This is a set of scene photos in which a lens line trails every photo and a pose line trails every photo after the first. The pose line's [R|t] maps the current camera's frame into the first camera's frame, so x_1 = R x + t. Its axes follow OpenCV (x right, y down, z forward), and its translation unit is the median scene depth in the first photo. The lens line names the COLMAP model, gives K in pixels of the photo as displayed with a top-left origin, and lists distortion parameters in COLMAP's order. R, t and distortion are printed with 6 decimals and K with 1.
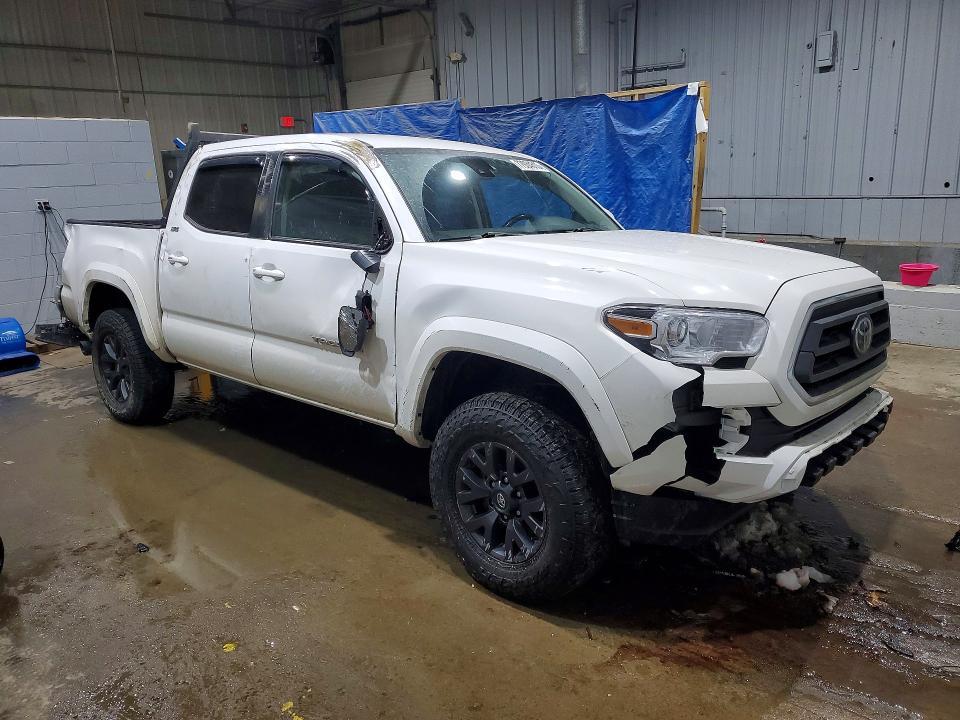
lens RADIAL K [[775.9, 0, 480.0], [0, 775.9, 360.0], [0, 0, 1]] dist [0.001084, -0.001605]
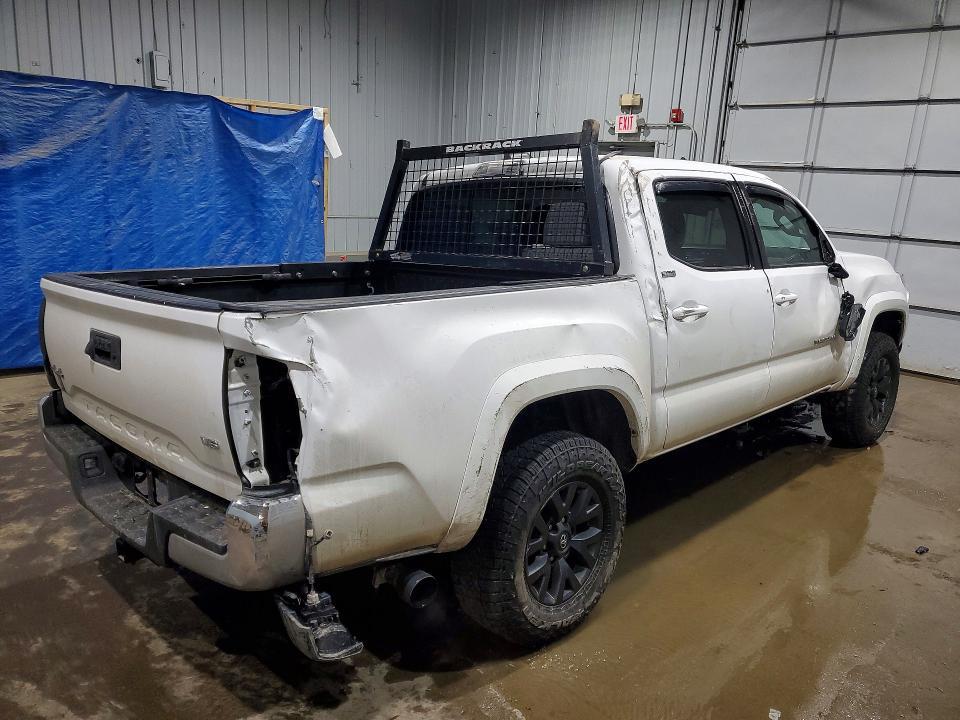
lens RADIAL K [[775.9, 0, 480.0], [0, 775.9, 360.0], [0, 0, 1]] dist [0.001084, -0.001605]
pose [[-0.001670, -0.183763, 0.982969, -0.740593], [0.193963, 0.964243, 0.180592, -0.169056], [-0.981007, 0.190961, 0.034033, 0.769776]]
